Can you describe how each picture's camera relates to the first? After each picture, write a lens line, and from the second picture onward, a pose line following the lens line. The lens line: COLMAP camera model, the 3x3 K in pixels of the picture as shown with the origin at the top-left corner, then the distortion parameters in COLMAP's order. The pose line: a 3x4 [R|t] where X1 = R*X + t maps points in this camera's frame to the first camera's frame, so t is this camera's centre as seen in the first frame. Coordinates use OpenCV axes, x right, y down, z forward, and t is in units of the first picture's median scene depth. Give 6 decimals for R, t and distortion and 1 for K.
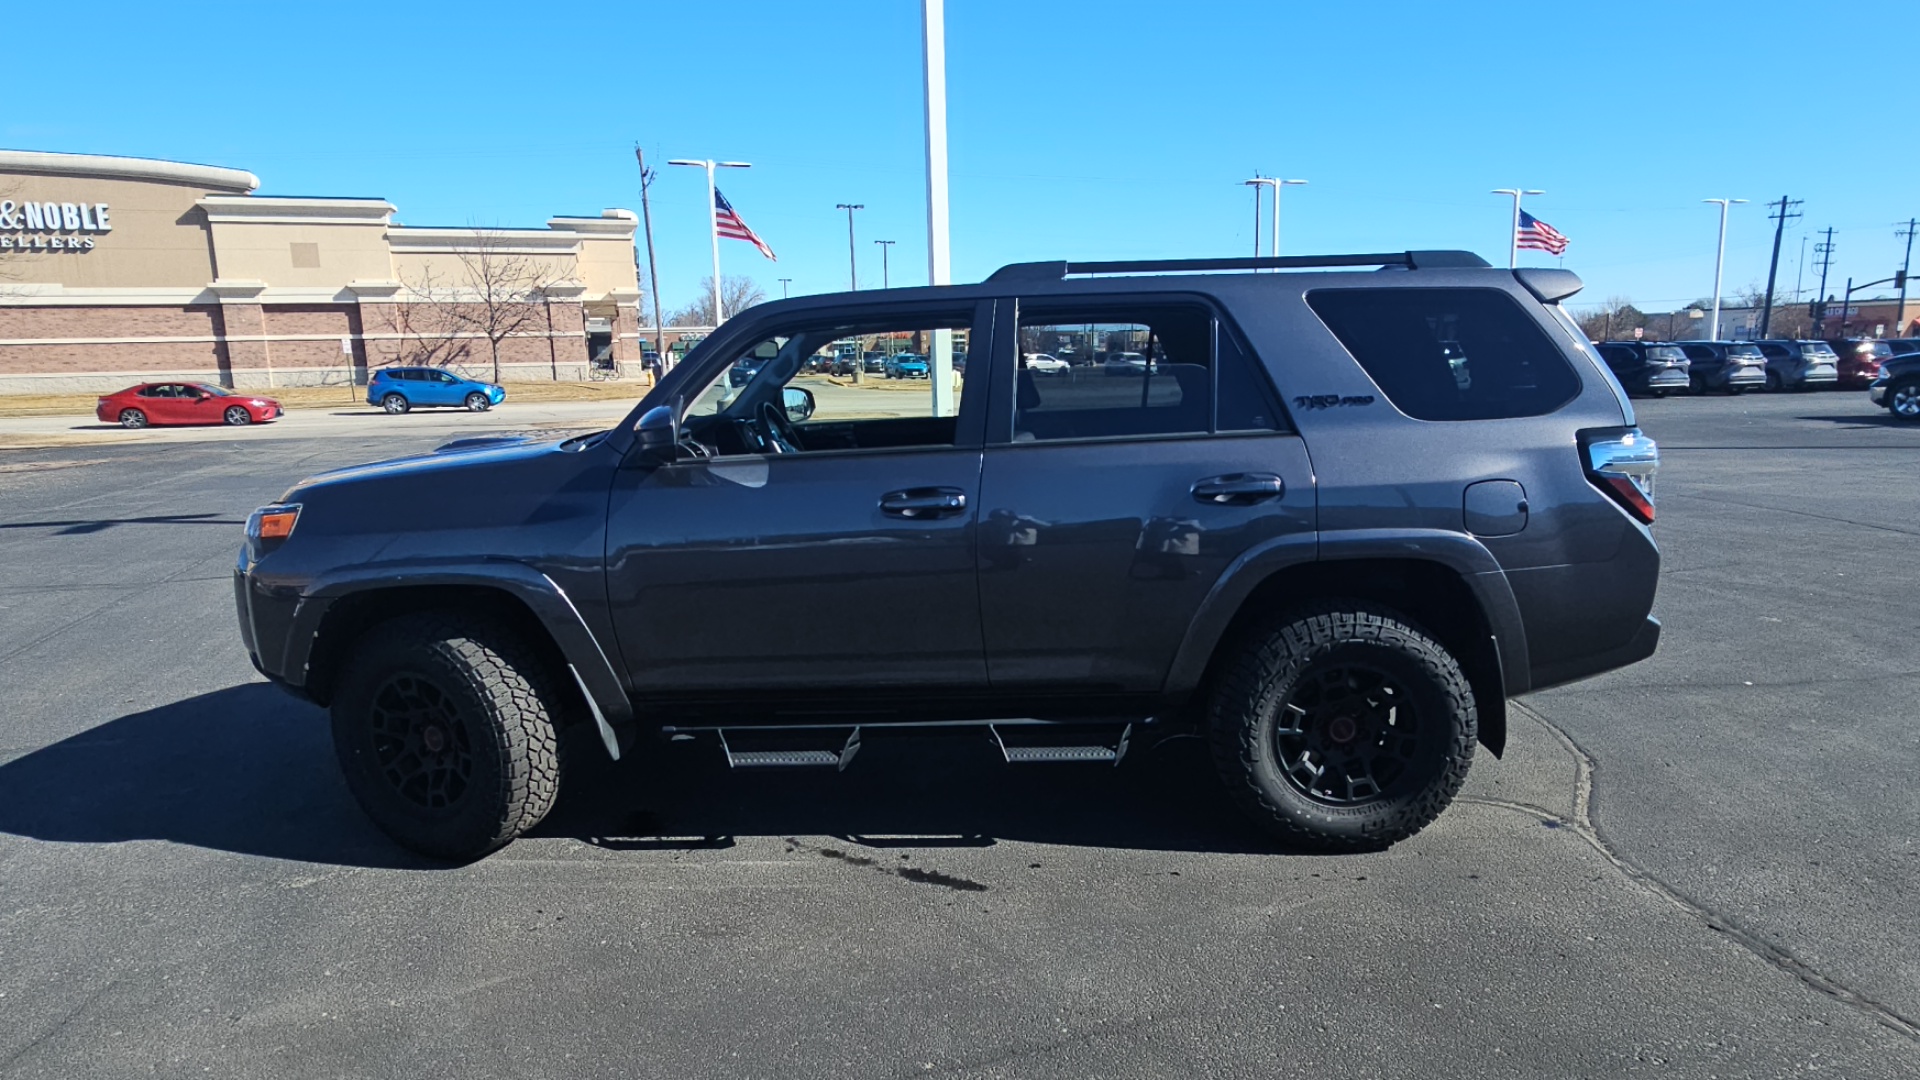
lens RADIAL K [[1095.7, 0, 991.3], [0, 1095.7, 548.3], [0, 0, 1]] dist [0.023521, -0.022742]
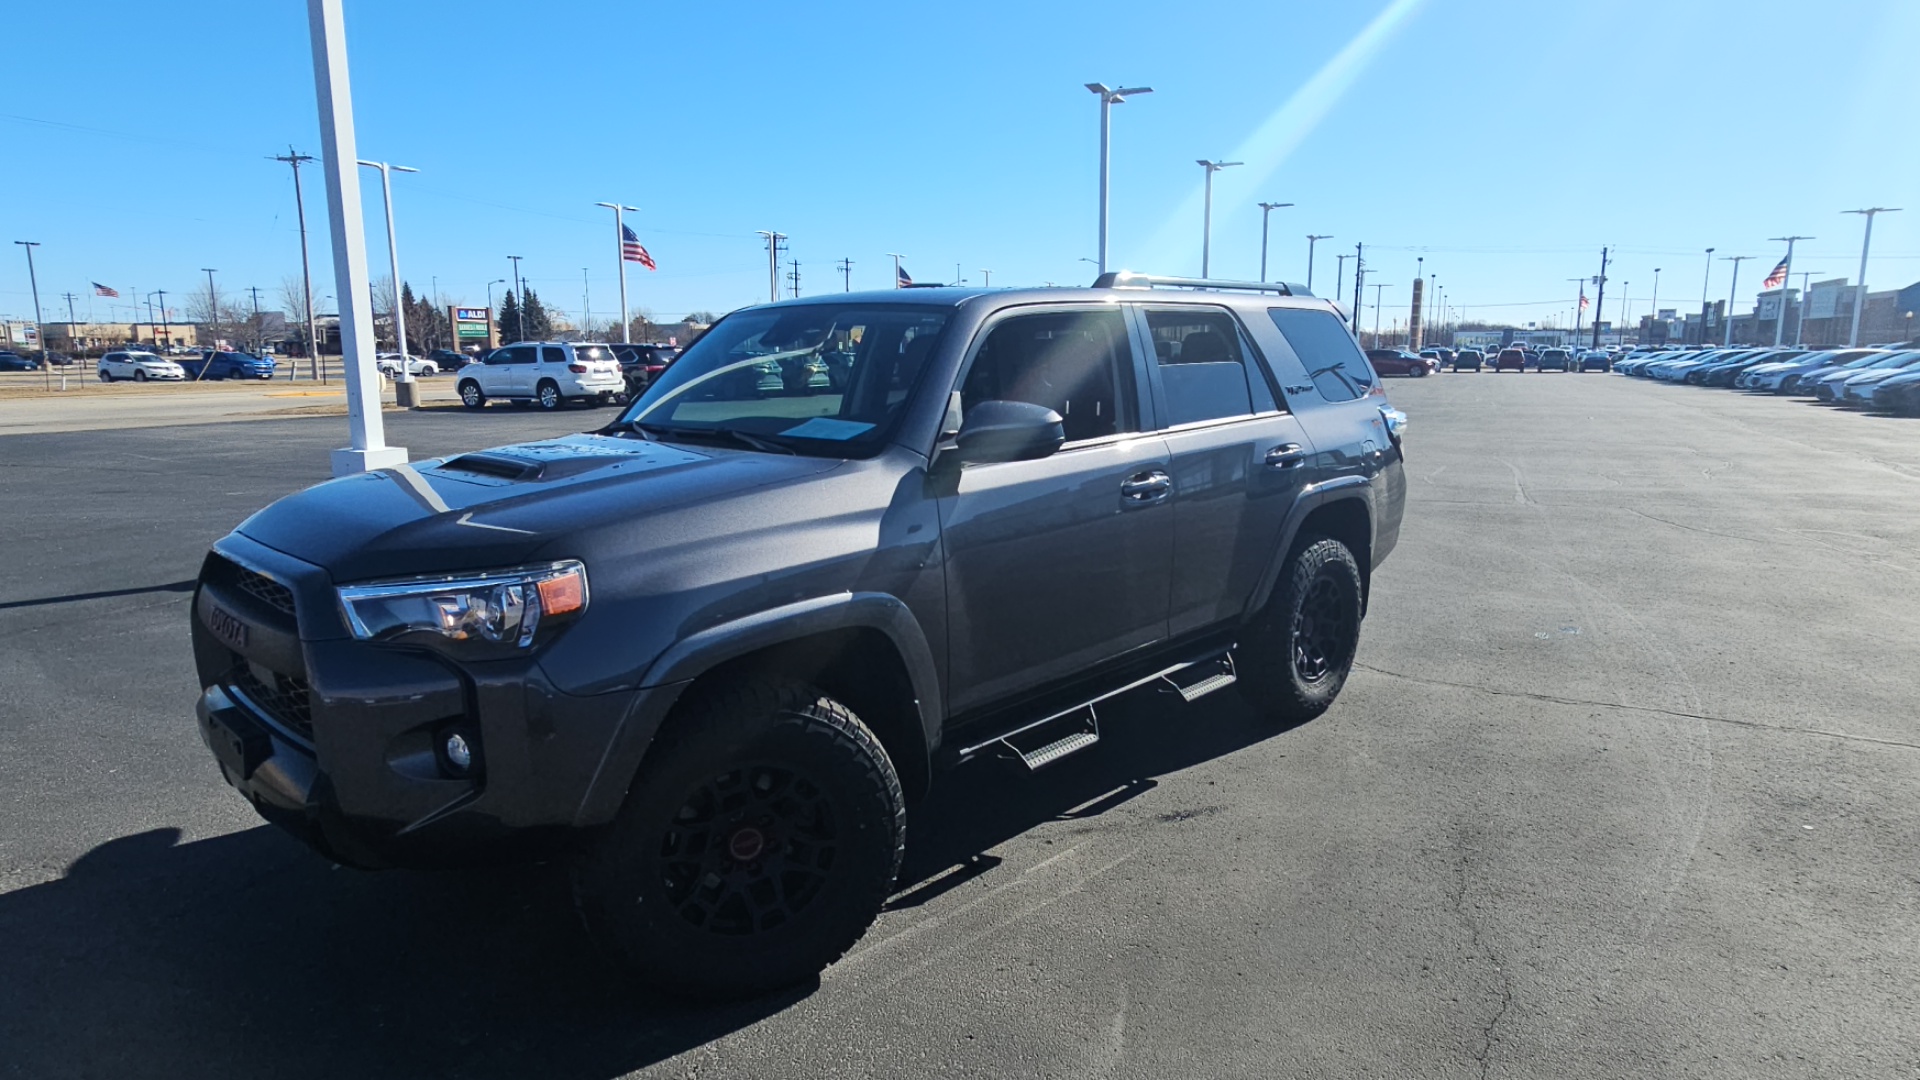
lens RADIAL K [[1095.7, 0, 991.3], [0, 1095.7, 548.3], [0, 0, 1]] dist [0.023521, -0.022742]
pose [[0.667528, -0.117678, 0.735227, -0.939428], [0.121277, 0.991429, 0.048575, -0.048397], [-0.734642, 0.056741, 0.676079, 0.347831]]
